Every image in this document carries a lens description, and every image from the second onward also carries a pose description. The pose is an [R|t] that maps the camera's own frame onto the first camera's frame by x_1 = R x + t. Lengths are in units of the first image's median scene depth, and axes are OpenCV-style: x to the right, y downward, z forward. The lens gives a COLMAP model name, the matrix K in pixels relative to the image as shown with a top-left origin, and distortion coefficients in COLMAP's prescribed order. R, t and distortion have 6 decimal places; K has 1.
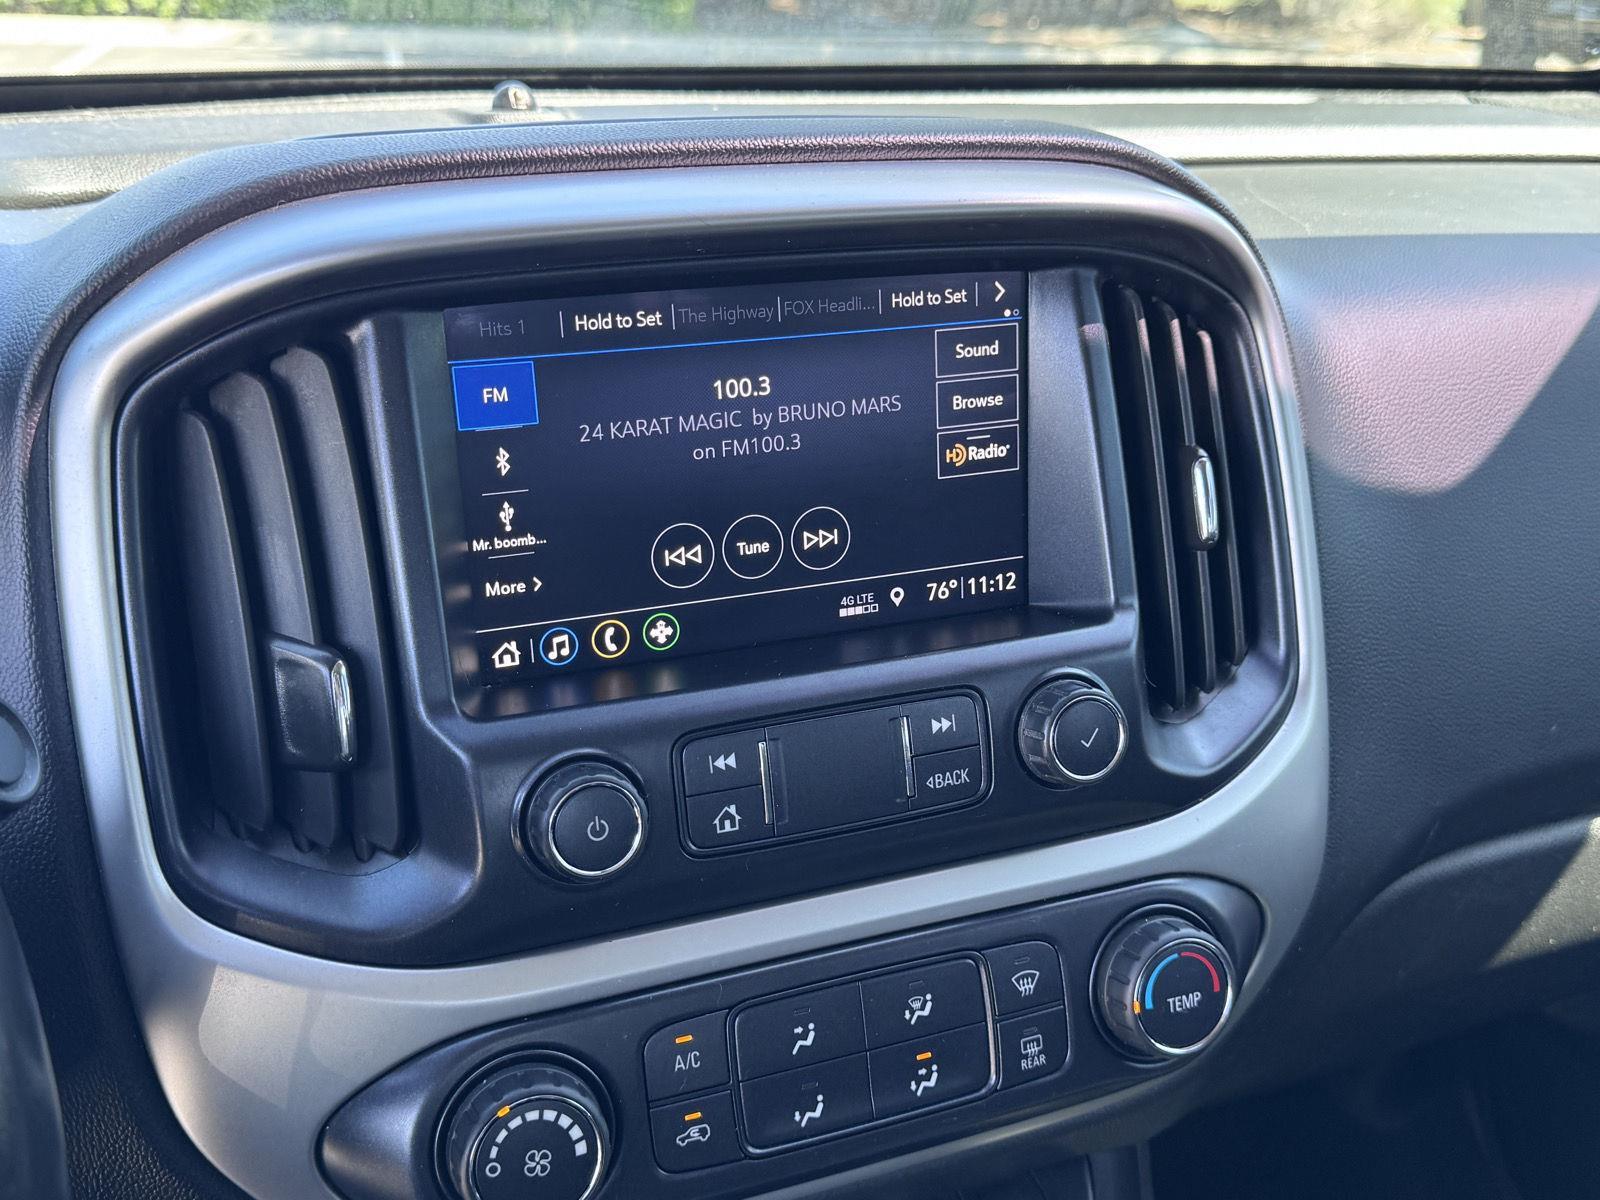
lens RADIAL K [[1550.9, 0, 804.2], [0, 1550.9, 608.4], [0, 0, 1]] dist [0.175542, -0.360978]
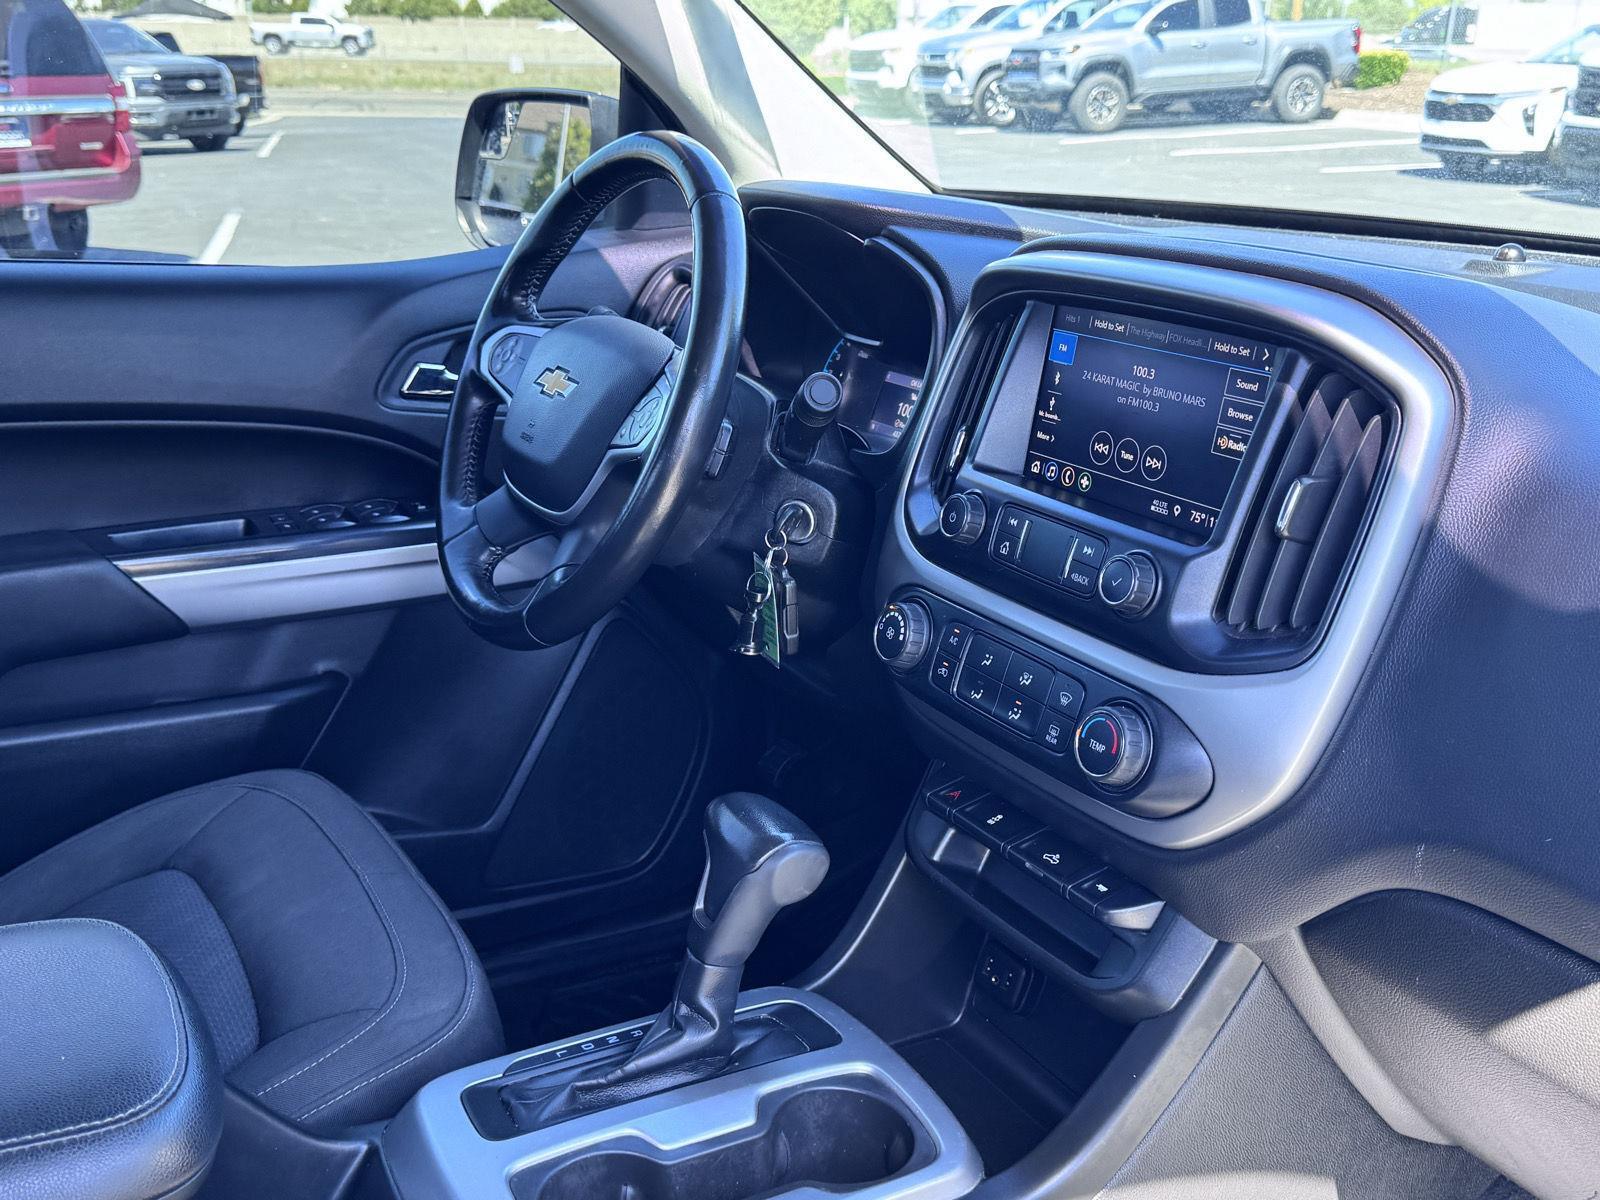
lens RADIAL K [[1564.4, 0, 803.4], [0, 1564.4, 617.3], [0, 0, 1]] dist [0.138238, -0.294460]
pose [[0.154363, 0.314370, -0.936666, 1.782708], [-0.380290, 0.893895, 0.237343, -0.169882], [0.911894, 0.319568, 0.257536, 0.203065]]
